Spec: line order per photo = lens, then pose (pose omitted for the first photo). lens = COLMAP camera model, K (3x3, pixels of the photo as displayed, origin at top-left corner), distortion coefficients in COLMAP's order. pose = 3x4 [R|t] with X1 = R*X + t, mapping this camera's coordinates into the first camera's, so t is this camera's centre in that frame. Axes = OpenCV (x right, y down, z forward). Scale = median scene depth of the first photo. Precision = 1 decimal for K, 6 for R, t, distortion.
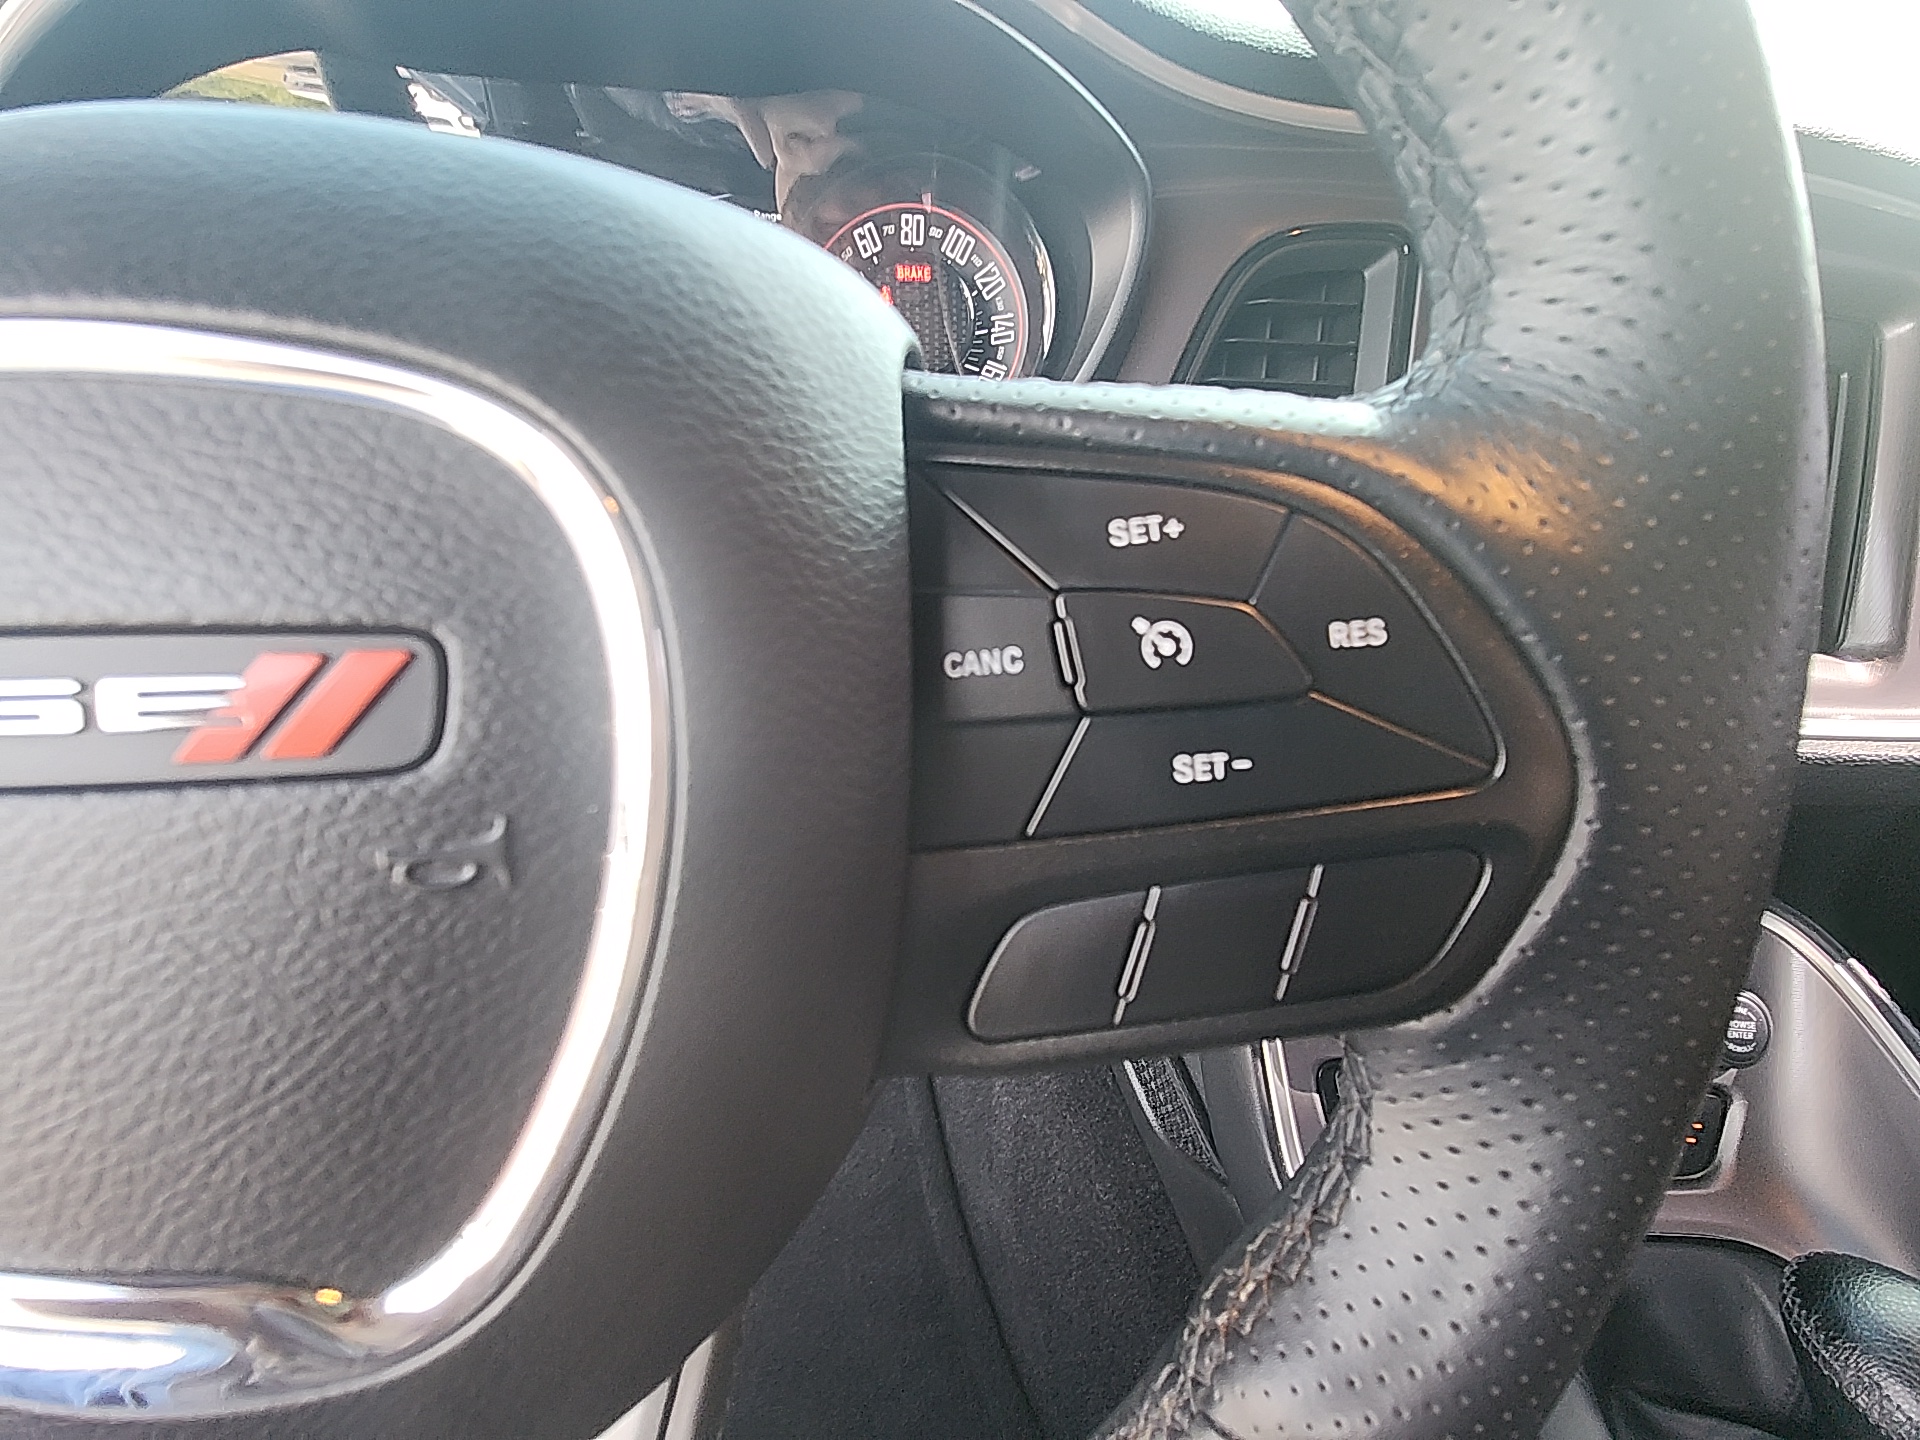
lens RADIAL K [[779.1, 0, 947.7], [0, 779.1, 703.9], [0, 0, 1]] dist [0.007197, -0.006552]
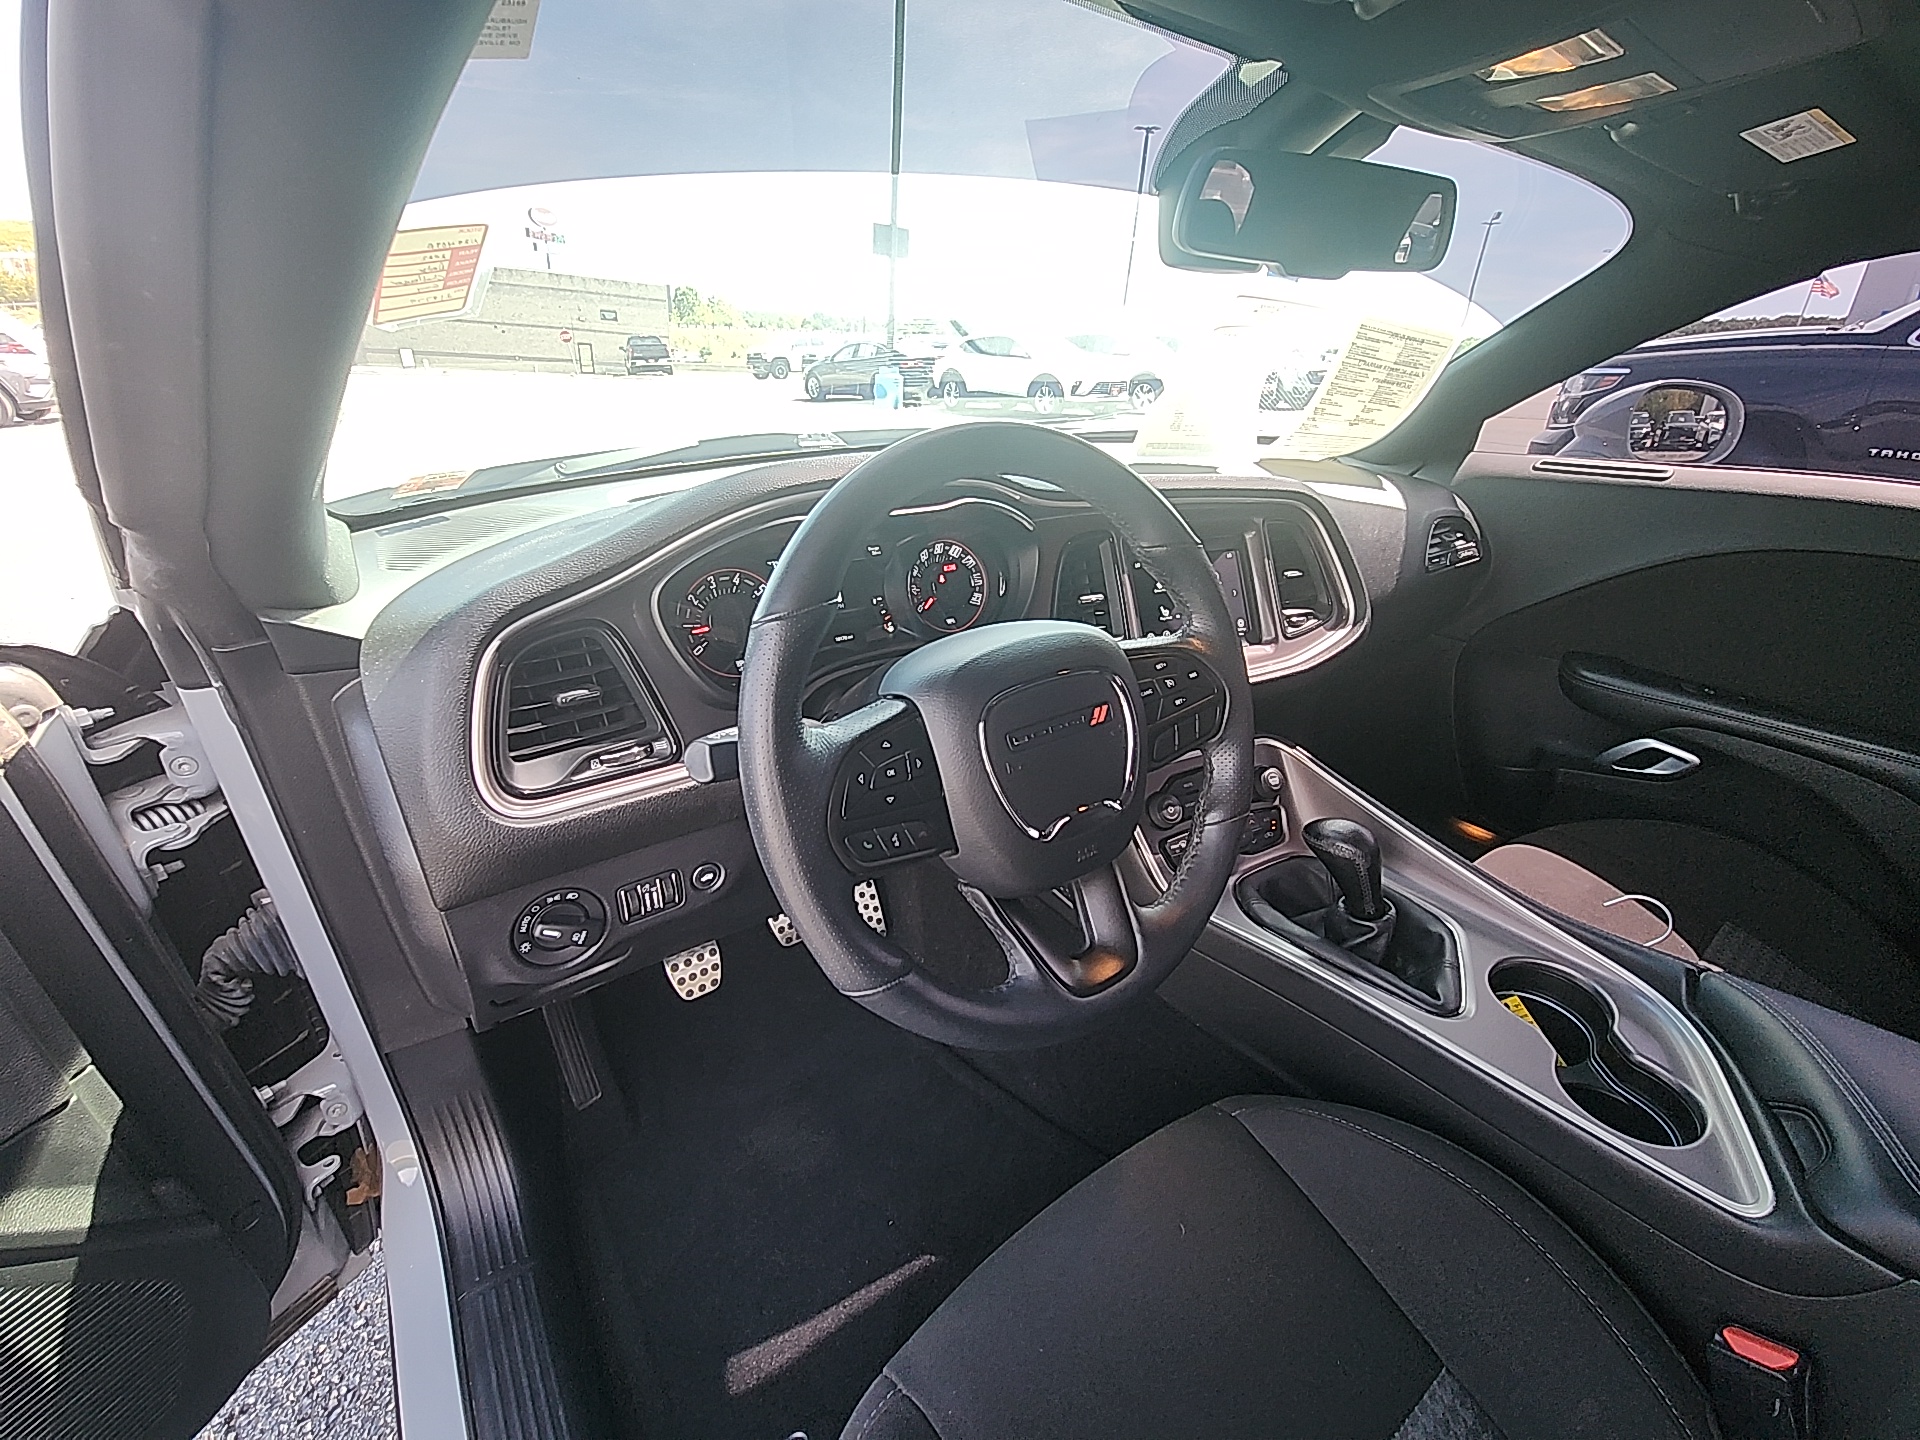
lens RADIAL K [[779.1, 0, 945.9], [0, 779.1, 710.3], [0, 0, 1]] dist [0.007197, -0.006552]
pose [[0.882691, -0.224775, 0.412713, -1.166754], [0.261406, 0.964640, -0.033713, -0.038678], [-0.390542, 0.137644, 0.910237, -1.167651]]
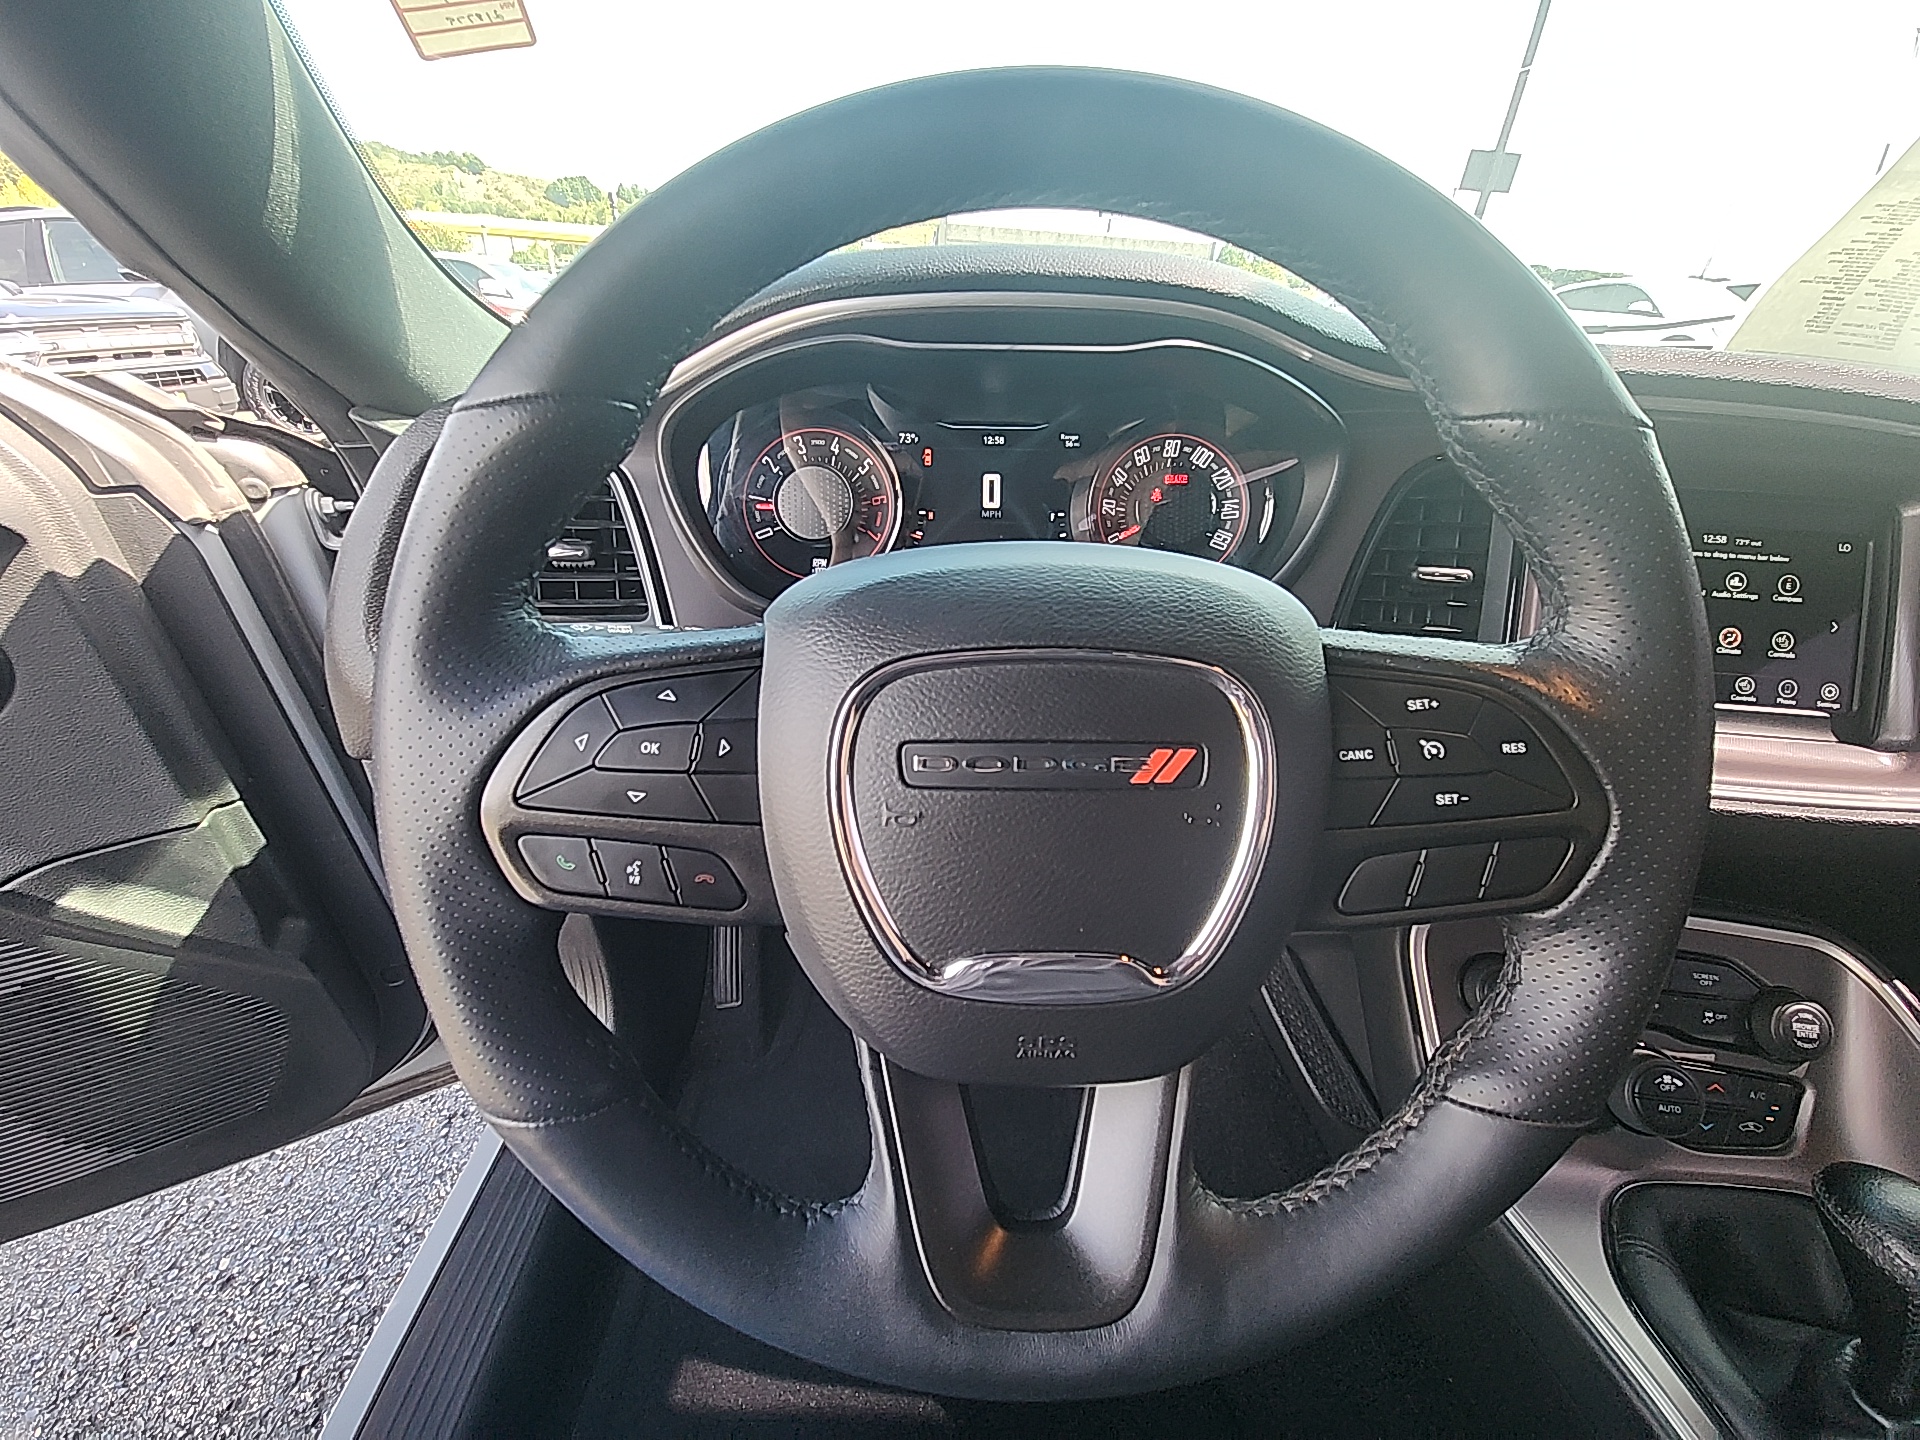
lens RADIAL K [[779.1, 0, 945.1], [0, 779.1, 702.3], [0, 0, 1]] dist [0.007197, -0.006552]
pose [[0.993944, 0.022377, -0.107589, -0.316722], [-0.029638, 0.997354, -0.066377, -0.004518], [0.105819, 0.069163, 0.991977, -0.523504]]
